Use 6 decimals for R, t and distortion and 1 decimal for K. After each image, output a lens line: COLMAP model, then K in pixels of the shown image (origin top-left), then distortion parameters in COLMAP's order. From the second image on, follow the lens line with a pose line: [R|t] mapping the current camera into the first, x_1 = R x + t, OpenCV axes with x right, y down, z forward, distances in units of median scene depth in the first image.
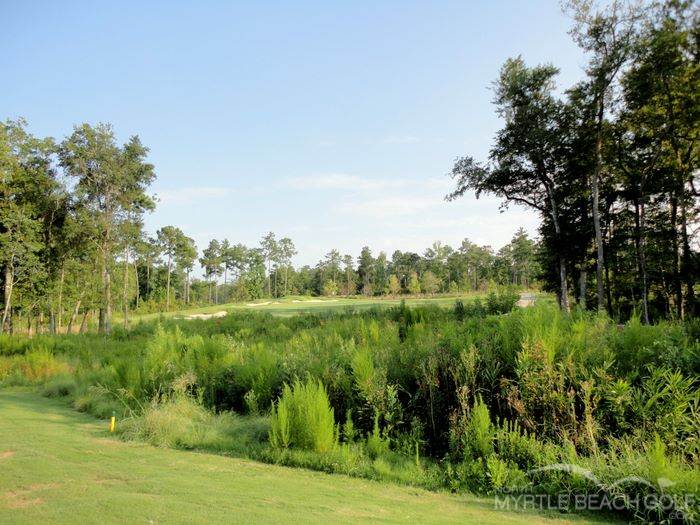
lens RADIAL K [[539.4, 0, 350.3], [0, 539.4, 262.4], [0, 0, 1]] dist [0.008370, 0.001482]
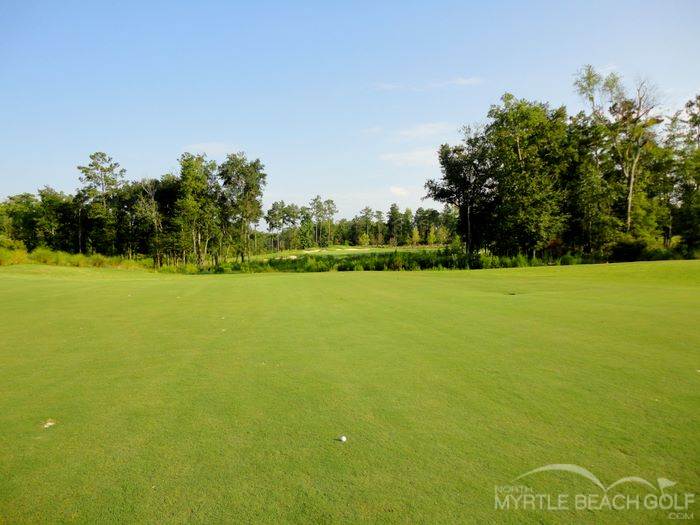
lens RADIAL K [[539.4, 0, 350.1], [0, 539.4, 261.8], [0, 0, 1]] dist [0.008370, 0.001482]
pose [[0.998017, 0.008679, -0.062349, 0.010093], [-0.002741, 0.995503, 0.094691, -0.019738], [0.062891, -0.094332, 0.993552, -0.270257]]
